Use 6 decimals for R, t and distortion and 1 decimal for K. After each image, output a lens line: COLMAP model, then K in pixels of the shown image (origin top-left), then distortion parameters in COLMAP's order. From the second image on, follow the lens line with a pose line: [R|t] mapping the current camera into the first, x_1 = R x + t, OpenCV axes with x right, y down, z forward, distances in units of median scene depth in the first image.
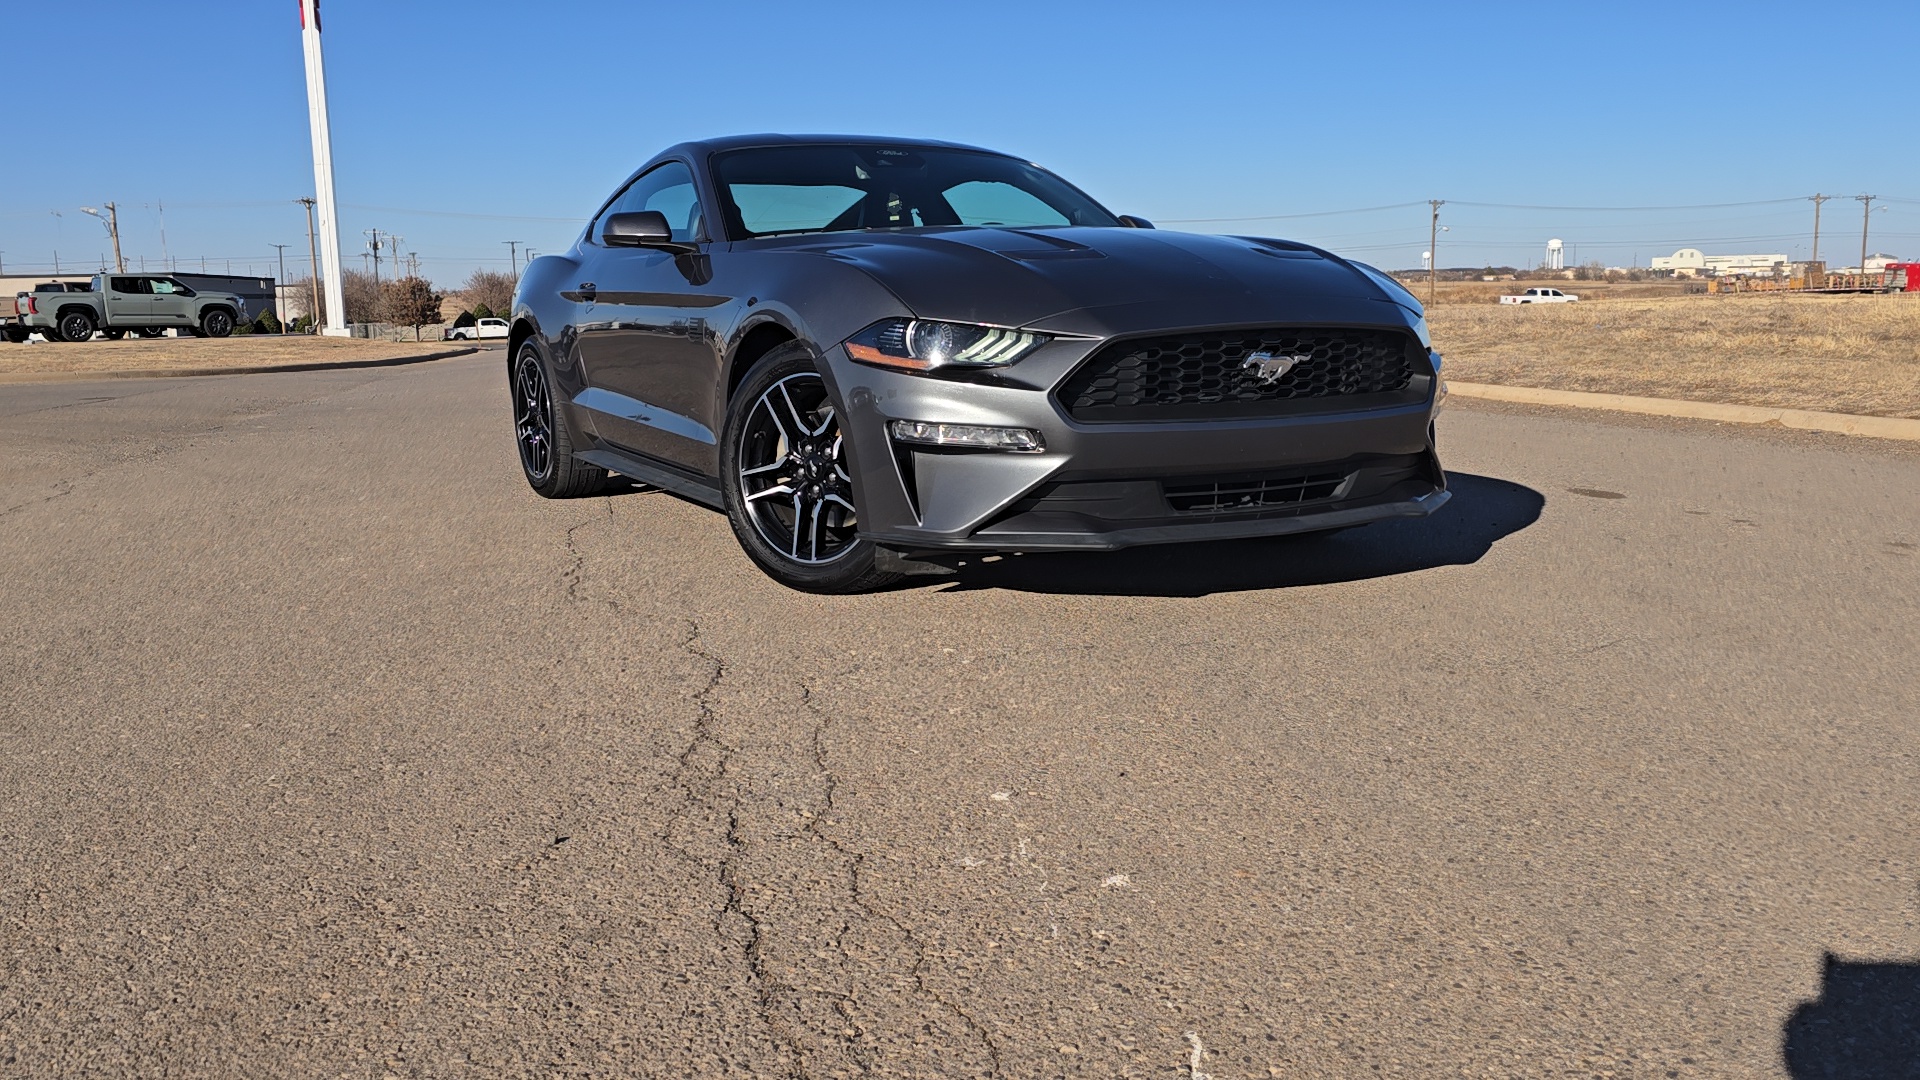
lens RADIAL K [[1618.2, 0, 956.6], [0, 1618.2, 542.2], [0, 0, 1]] dist [-0.014427, -0.007479]
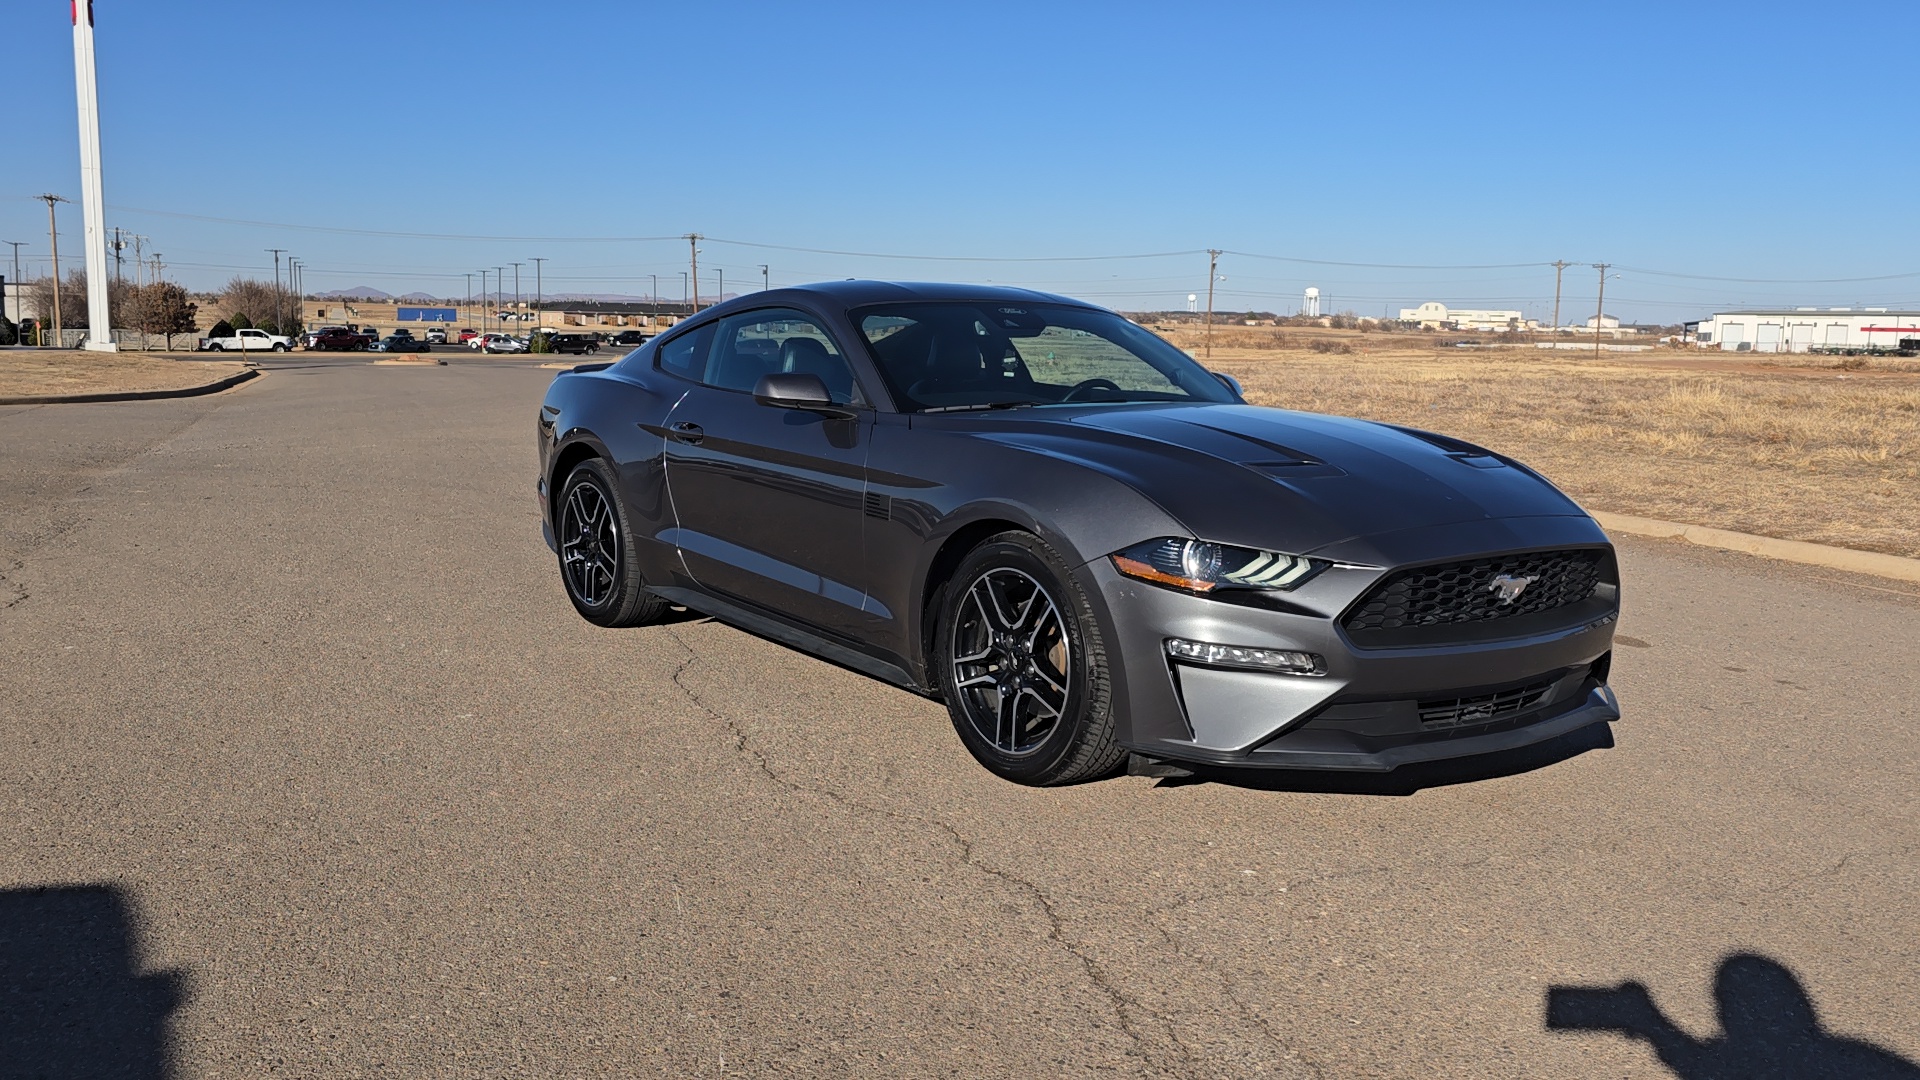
lens RADIAL K [[1618.2, 0, 952.7], [0, 1618.2, 544.2], [0, 0, 1]] dist [-0.014427, -0.007479]
pose [[0.989821, 0.019305, 0.141001, -0.182289], [-0.017232, 0.999725, -0.015913, -0.066062], [-0.141270, 0.013322, 0.989882, 0.003683]]
